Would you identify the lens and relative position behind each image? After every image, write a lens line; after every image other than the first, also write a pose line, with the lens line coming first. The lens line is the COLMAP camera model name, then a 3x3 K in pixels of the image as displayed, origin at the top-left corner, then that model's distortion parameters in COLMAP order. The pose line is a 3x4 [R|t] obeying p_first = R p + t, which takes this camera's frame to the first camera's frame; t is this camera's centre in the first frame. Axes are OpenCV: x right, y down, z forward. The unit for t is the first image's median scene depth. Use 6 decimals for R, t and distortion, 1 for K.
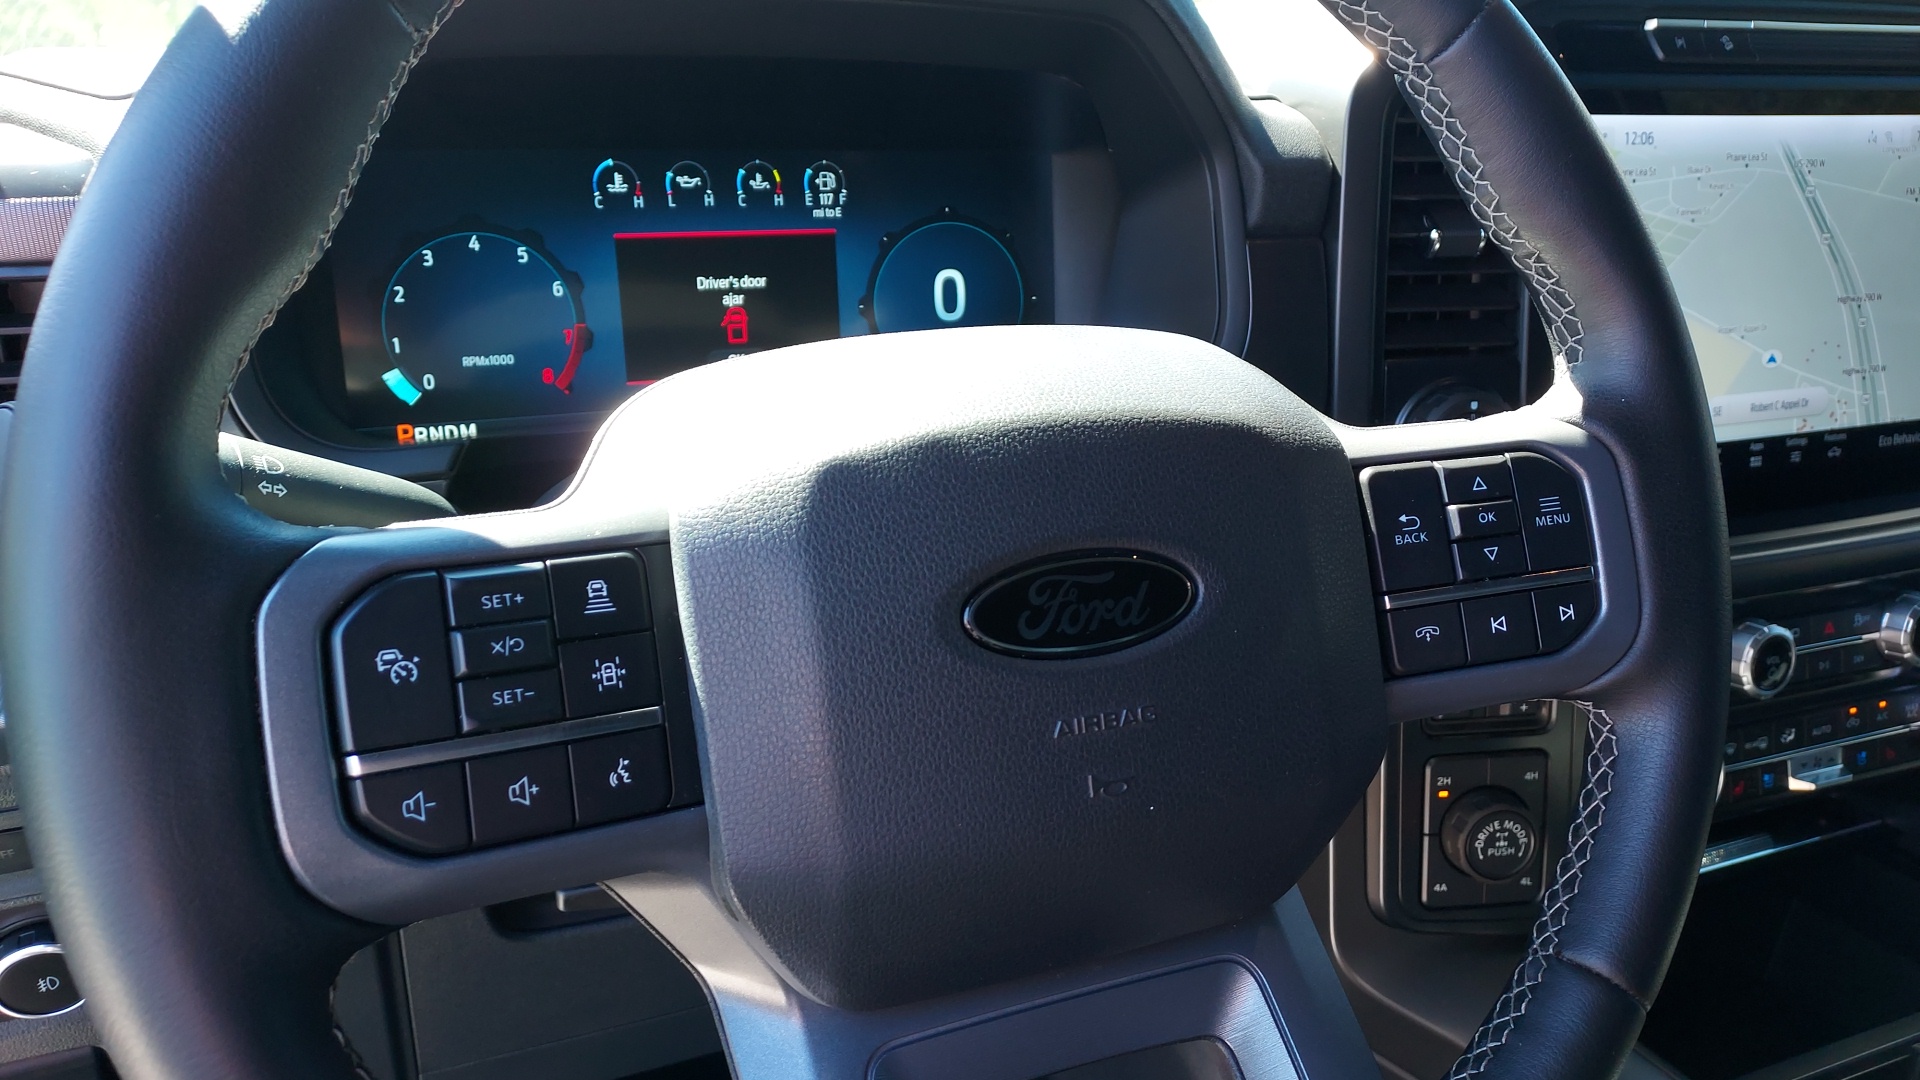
lens RADIAL K [[1368.3, 0, 973.0], [0, 1368.3, 533.6], [0, 0, 1]] dist [0.056747, -0.045369]
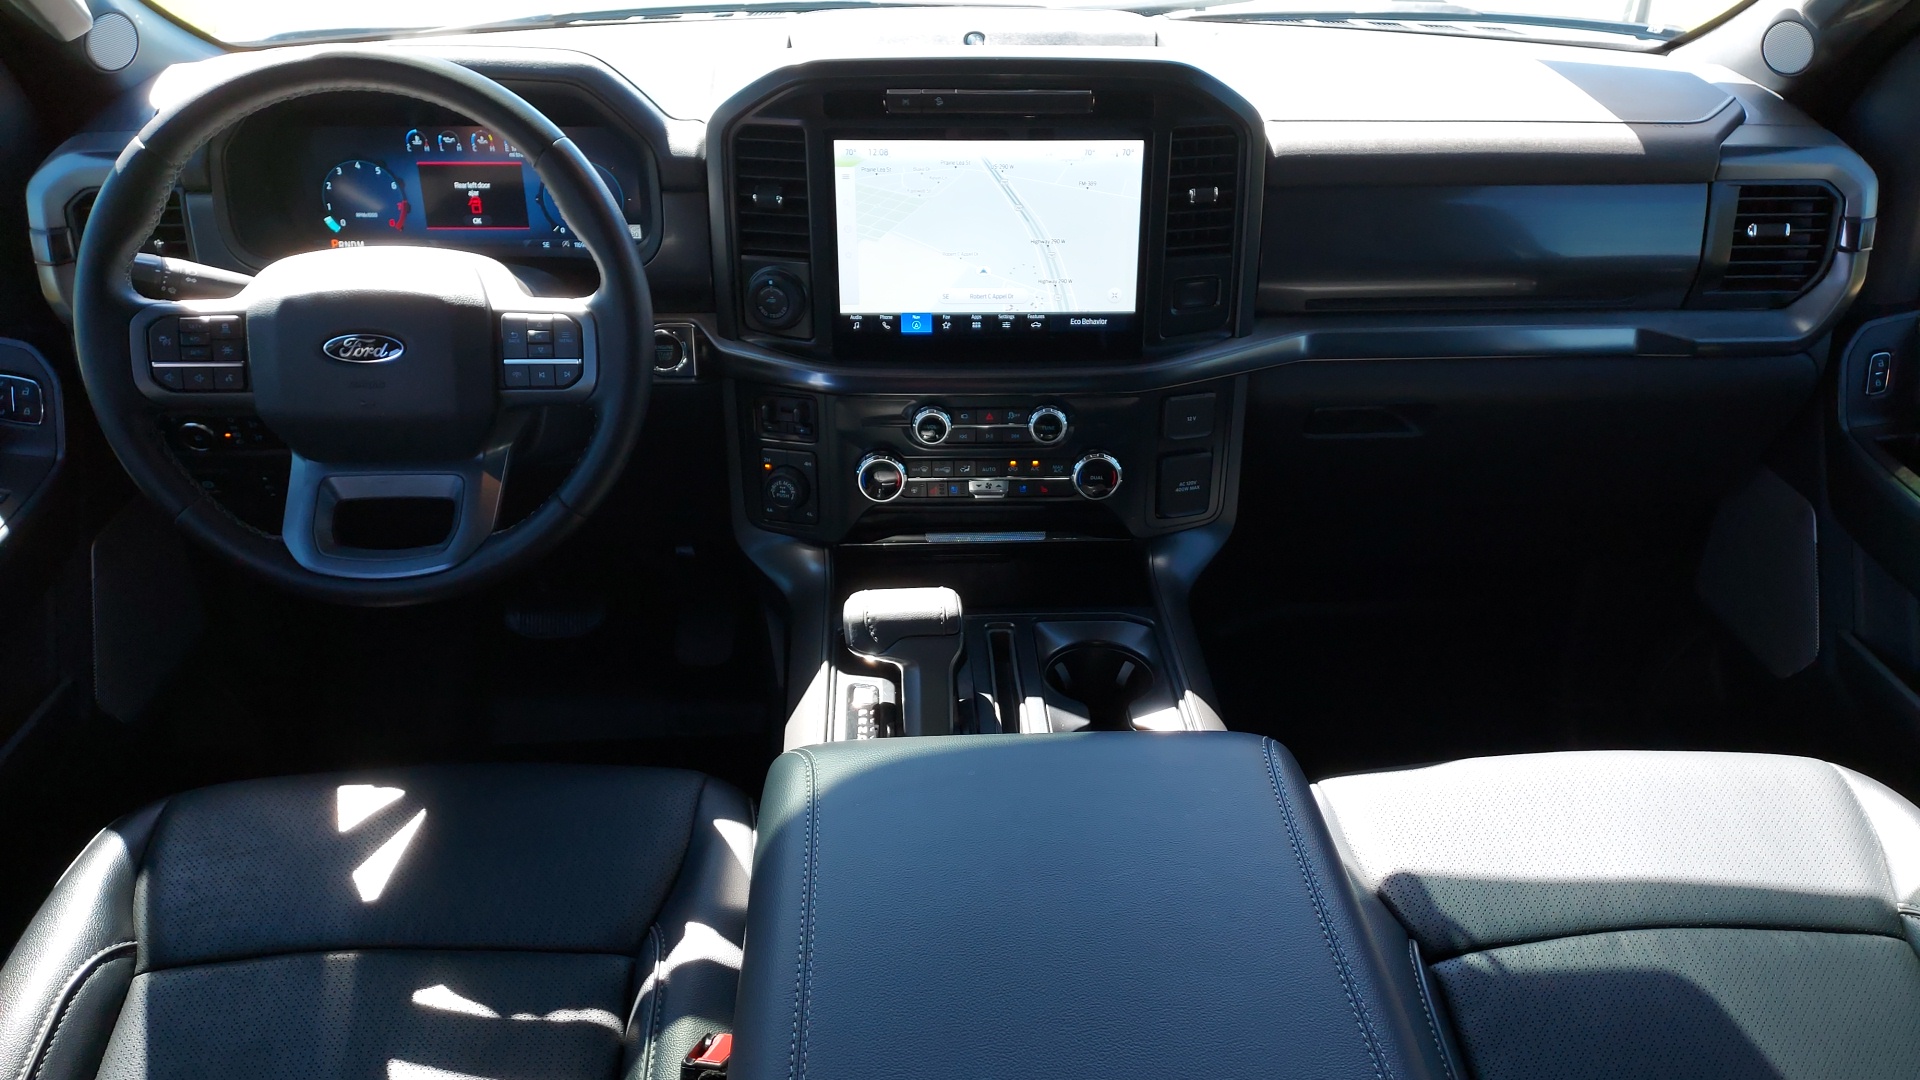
lens RADIAL K [[1368.3, 0, 957.4], [0, 1368.3, 551.8], [0, 0, 1]] dist [0.056747, -0.045369]
pose [[0.935976, 0.177640, -0.303961, 1.288186], [-0.105726, 0.965344, 0.238605, -0.217845], [0.335813, -0.191192, 0.922321, -0.873241]]
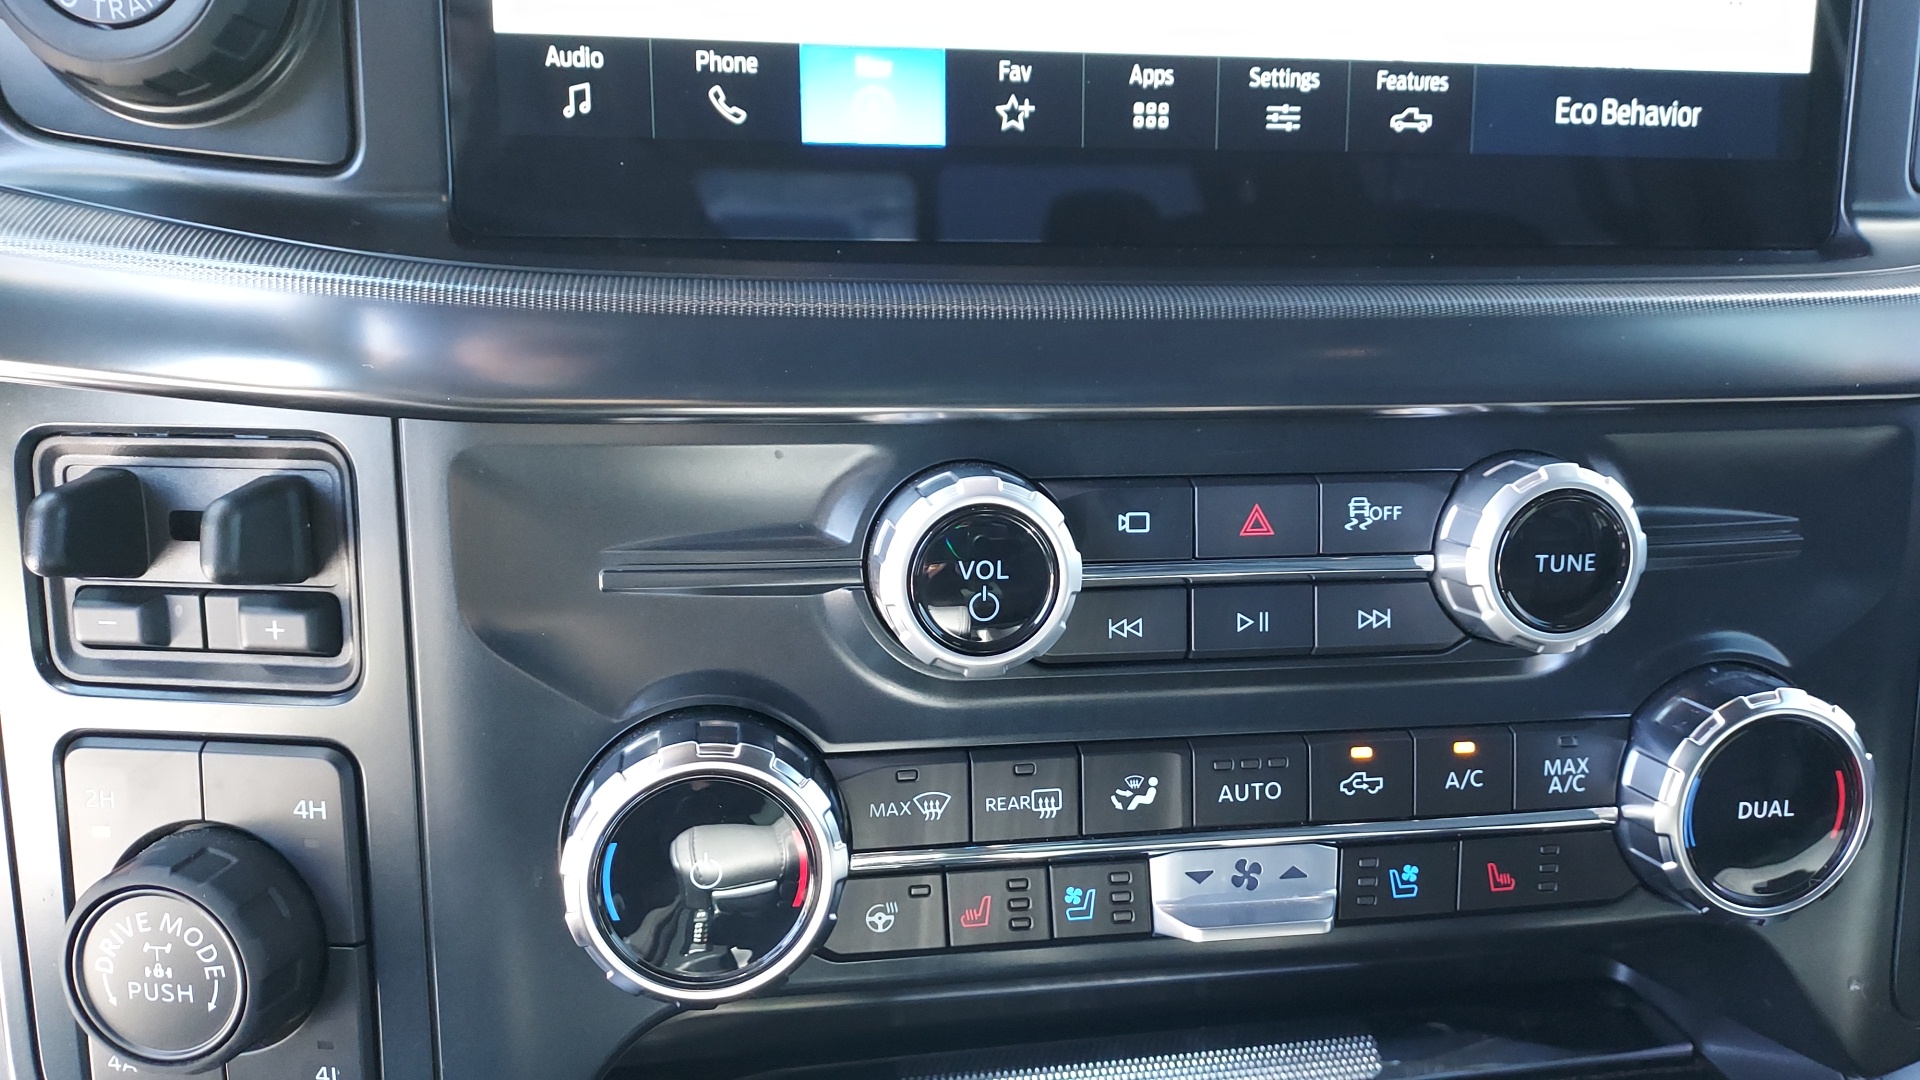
lens RADIAL K [[1368.3, 0, 953.5], [0, 1368.3, 527.5], [0, 0, 1]] dist [0.056747, -0.045369]
pose [[0.973358, 0.074833, -0.216738, 0.670568], [-0.082758, 0.996184, -0.027711, 0.094091], [0.213837, 0.044910, 0.975836, 0.664767]]
